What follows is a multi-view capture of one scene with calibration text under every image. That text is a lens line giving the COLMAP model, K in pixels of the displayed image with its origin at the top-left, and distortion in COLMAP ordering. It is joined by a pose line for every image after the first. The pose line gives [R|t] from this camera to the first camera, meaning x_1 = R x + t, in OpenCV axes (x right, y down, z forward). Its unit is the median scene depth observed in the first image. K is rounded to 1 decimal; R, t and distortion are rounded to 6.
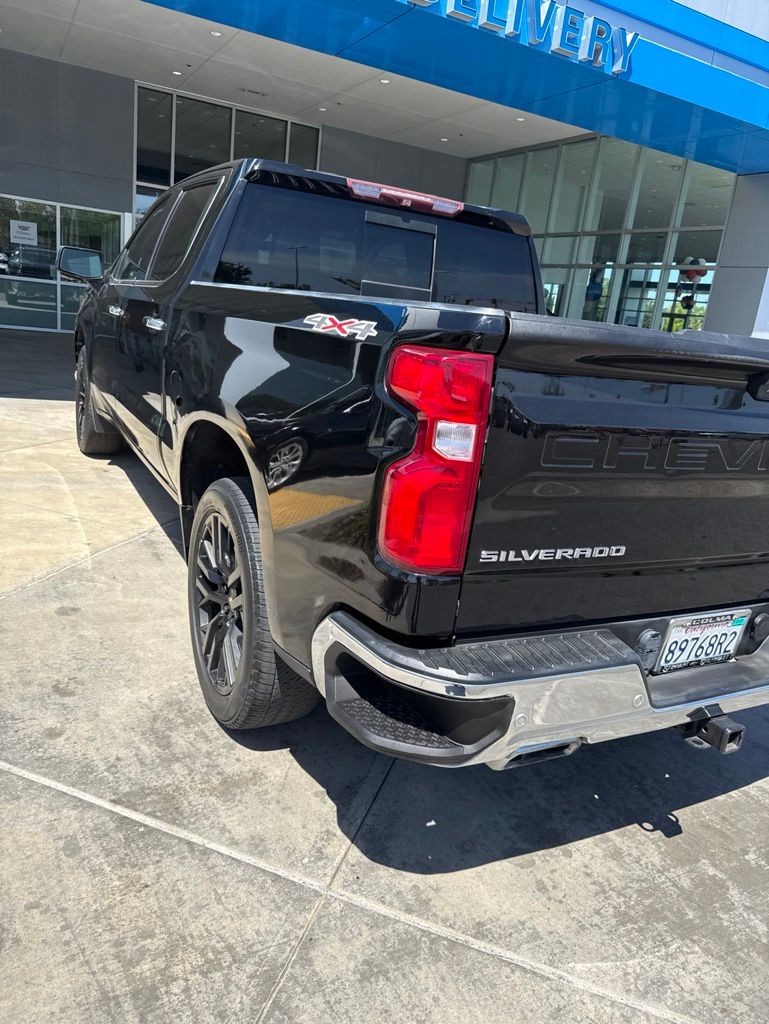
lens RADIAL K [[739.4, 0, 418.1], [0, 739.4, 509.1], [0, 0, 1]] dist [0.002189, -0.005760]
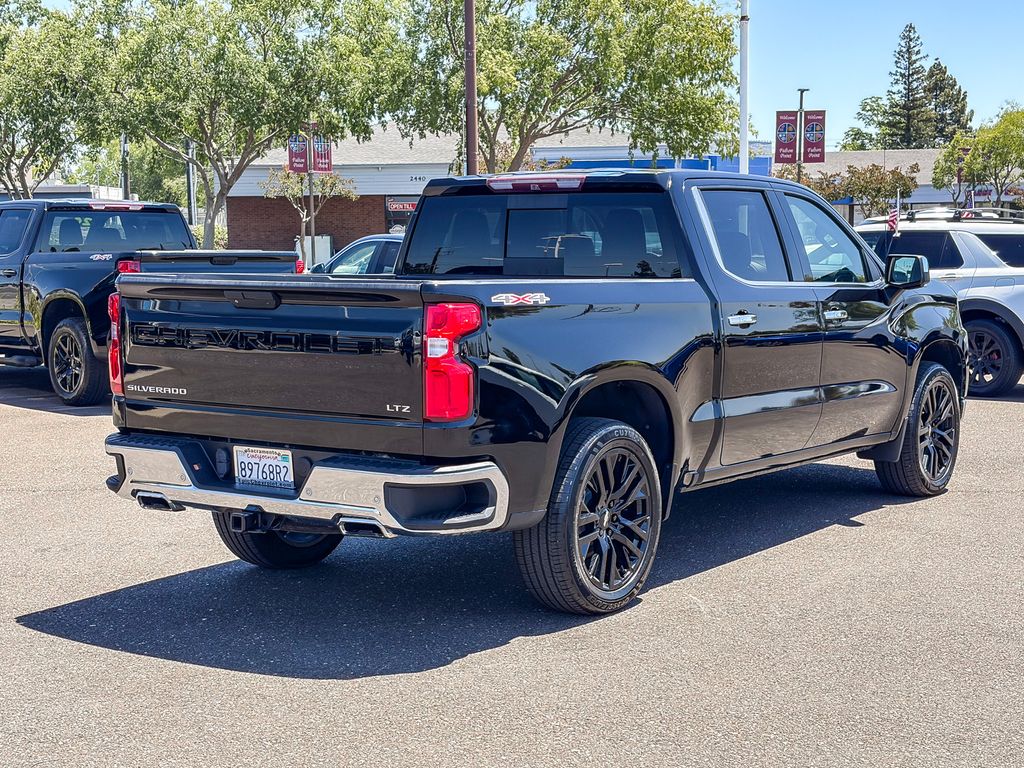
lens RADIAL K [[1662.3, 0, 512.0], [0, 1662.3, 384.0], [0, 0, 1]] dist [0.182490, -0.014705]
pose [[0.432709, -0.050955, -0.900093, 3.713403], [-0.186467, 0.971754, -0.144653, 0.414409], [0.882039, 0.230430, 0.410985, -0.001765]]
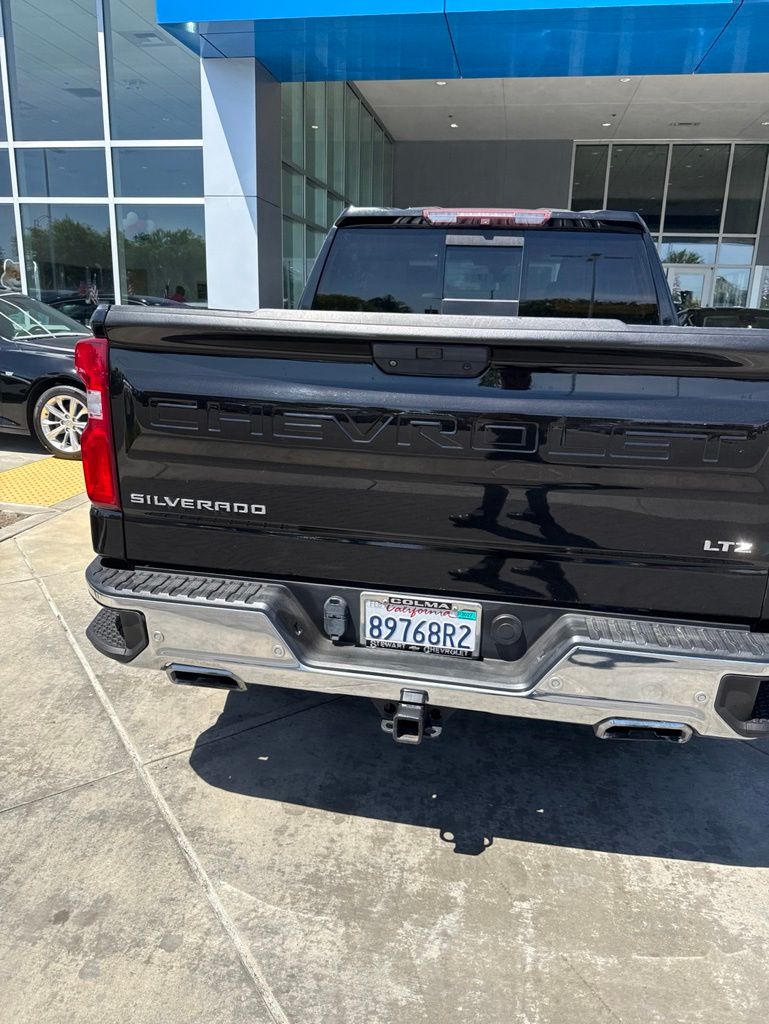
lens RADIAL K [[740.0, 0, 398.6], [0, 740.0, 505.1], [0, 0, 1]] dist [0.115284, -0.204427]
pose [[0.779551, 0.062960, -0.623166, 0.964148], [-0.102675, 0.994321, -0.027982, 0.050617], [0.617865, 0.085797, 0.781589, 0.205731]]
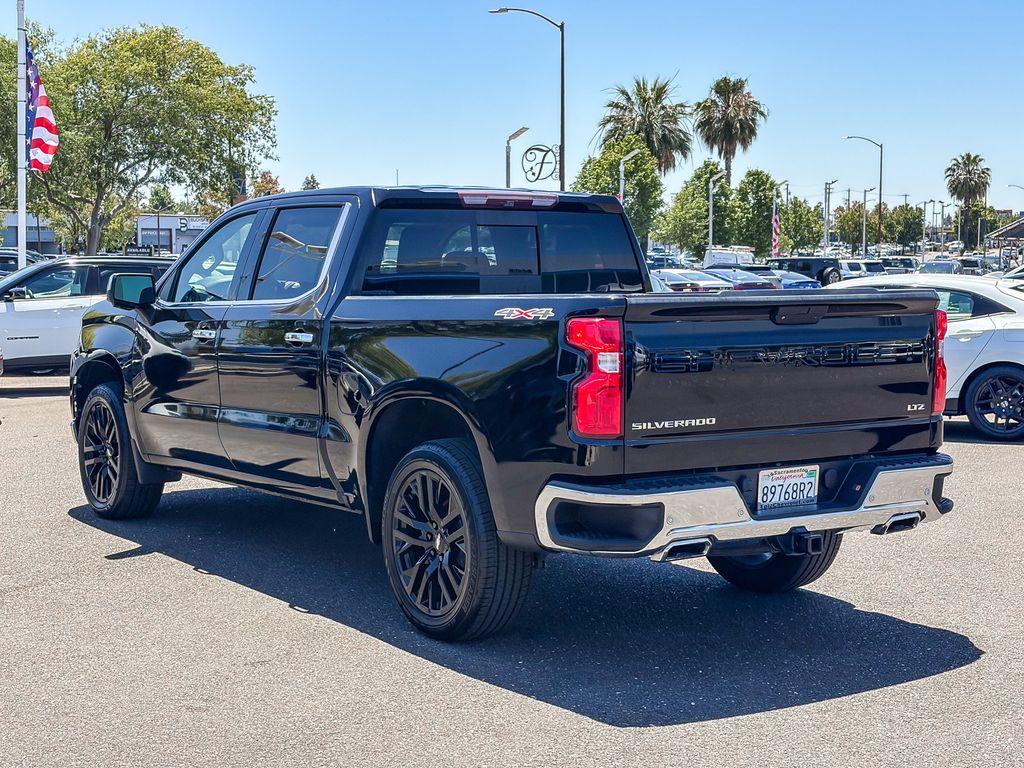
lens RADIAL K [[1662.3, 0, 512.0], [0, 1662.3, 384.0], [0, 0, 1]] dist [0.182490, -0.014705]
pose [[0.987531, -0.138713, 0.074438, -0.378891], [0.150456, 0.970760, -0.187049, 0.520215], [-0.046316, 0.195916, 0.979526, -2.291782]]
